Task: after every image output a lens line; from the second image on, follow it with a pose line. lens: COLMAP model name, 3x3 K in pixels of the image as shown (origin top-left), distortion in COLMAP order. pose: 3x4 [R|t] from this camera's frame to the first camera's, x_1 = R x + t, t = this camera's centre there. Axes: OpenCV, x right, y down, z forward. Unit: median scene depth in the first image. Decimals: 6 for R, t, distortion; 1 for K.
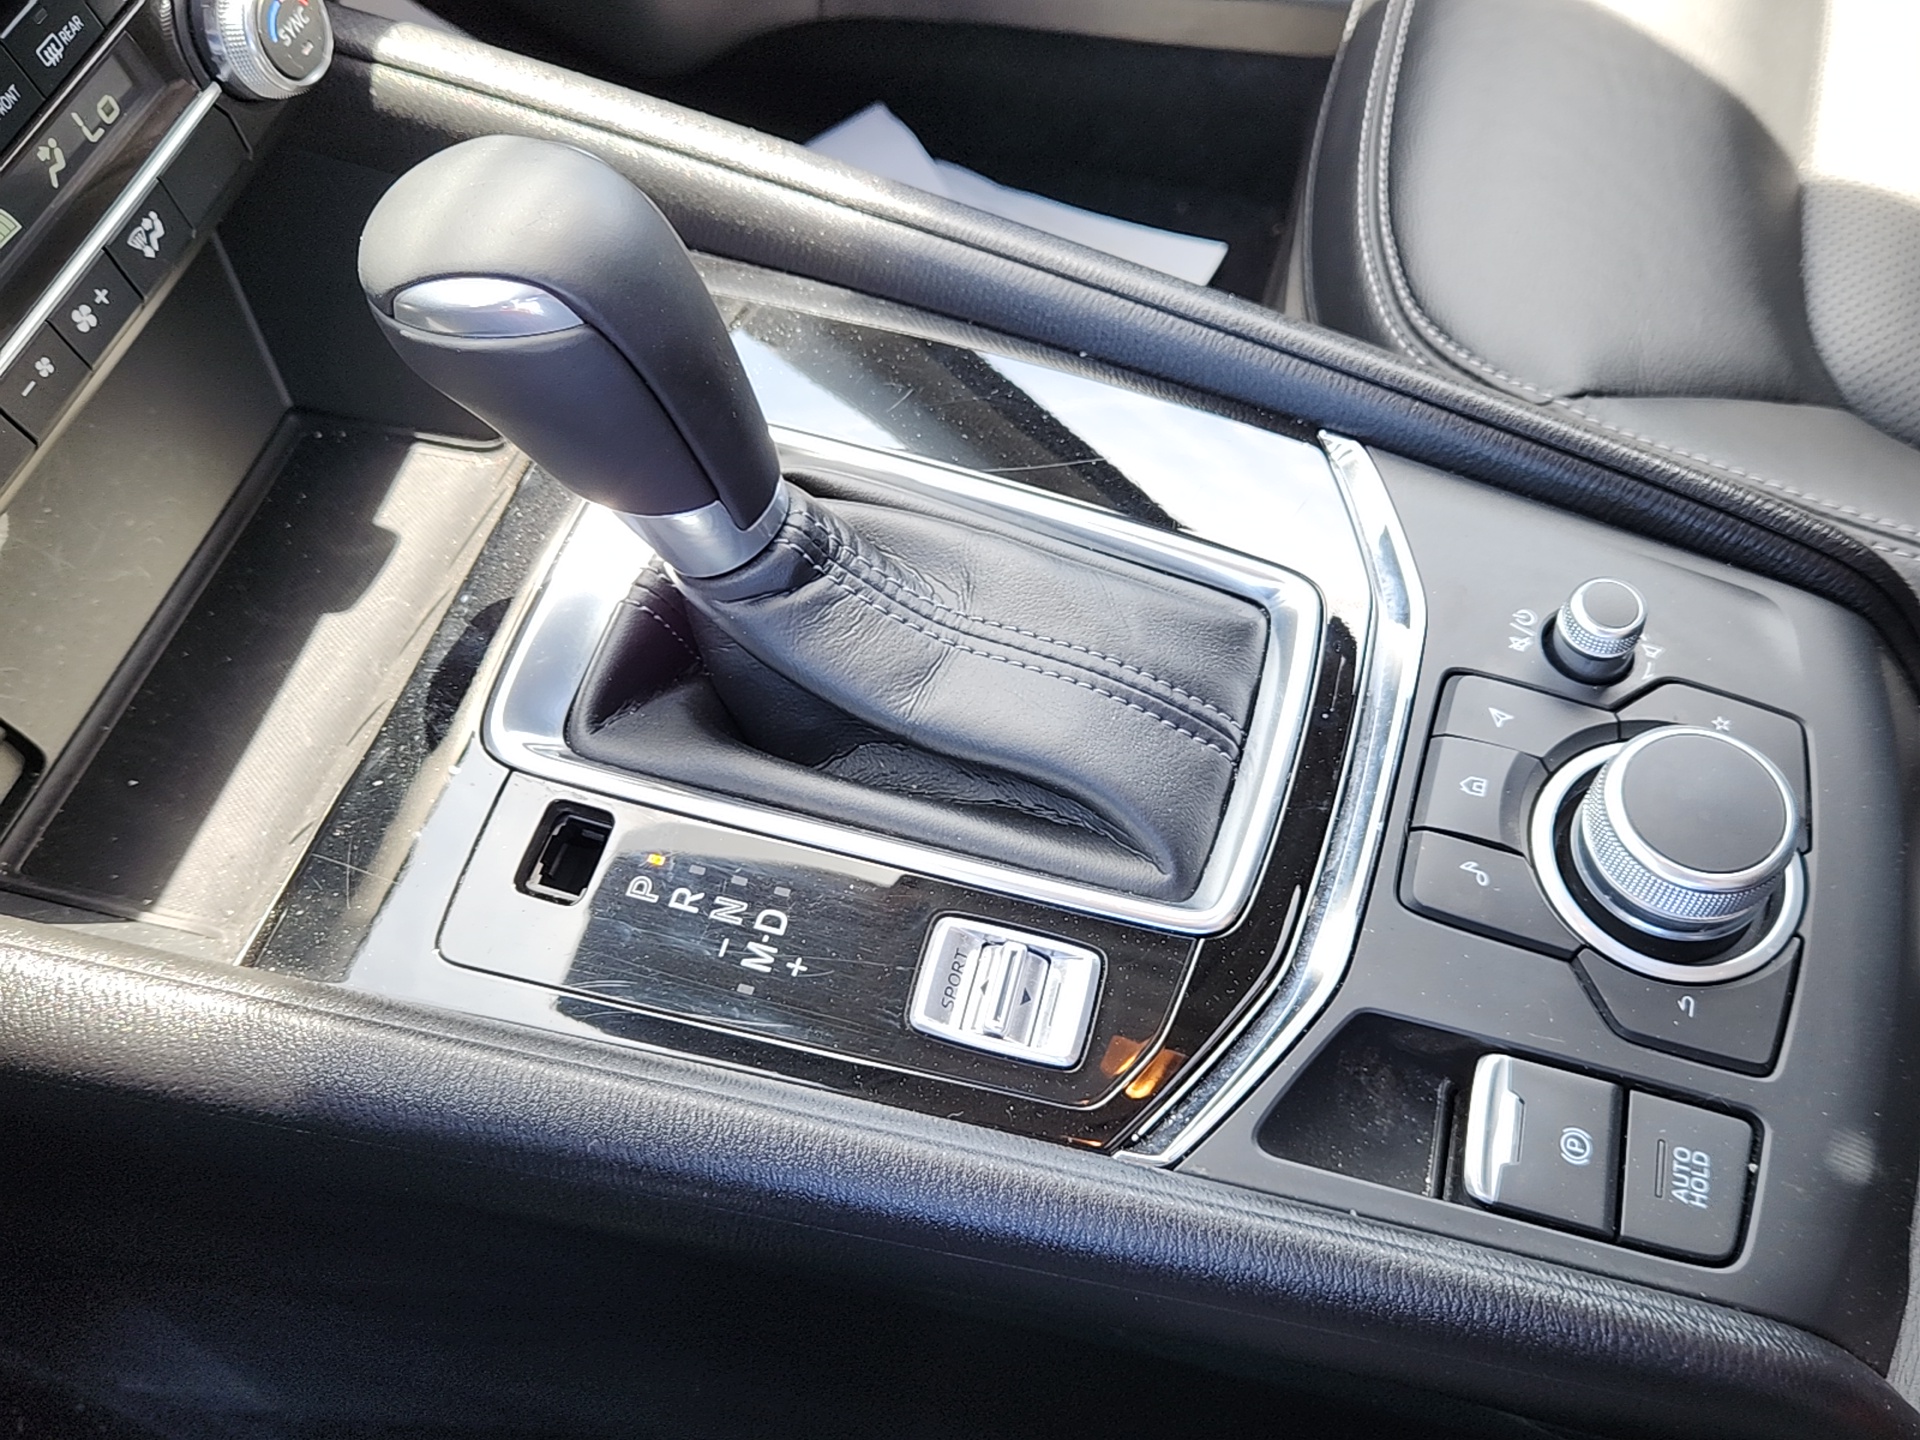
lens RADIAL K [[1687.1, 0, 997.8], [0, 1687.1, 731.5], [0, 0, 1]] dist [0.073016, -0.107793]
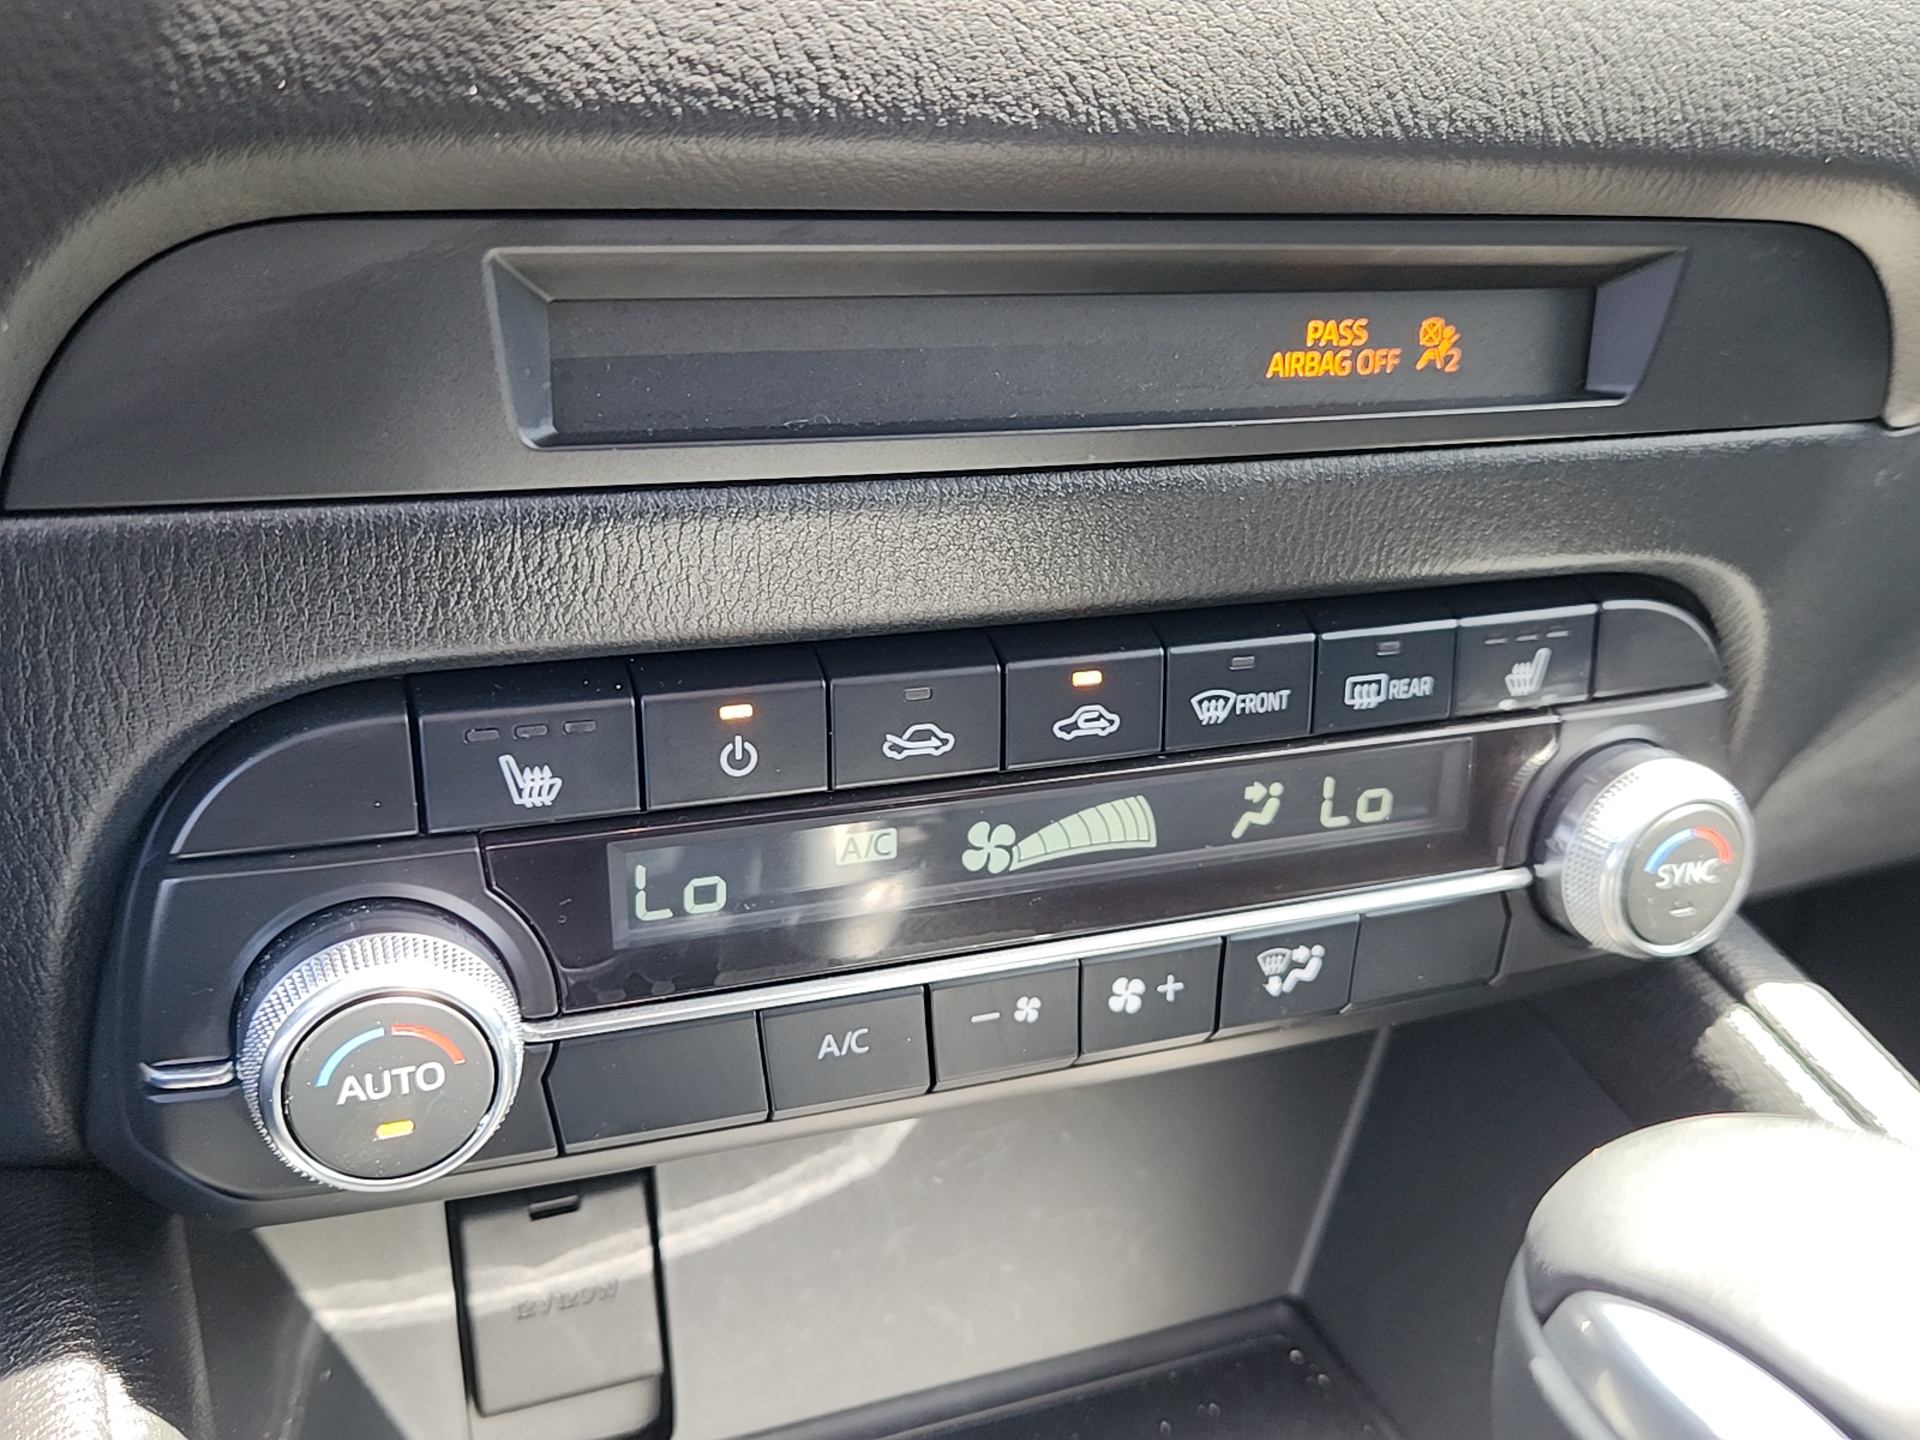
lens RADIAL K [[1687.1, 0, 997.8], [0, 1687.1, 731.5], [0, 0, 1]] dist [0.073016, -0.107793]
pose [[0.609852, 0.430145, -0.665625, -0.178283], [-0.724650, 0.642717, -0.248591, -0.108998], [0.320878, 0.633949, 0.703666, 0.460031]]
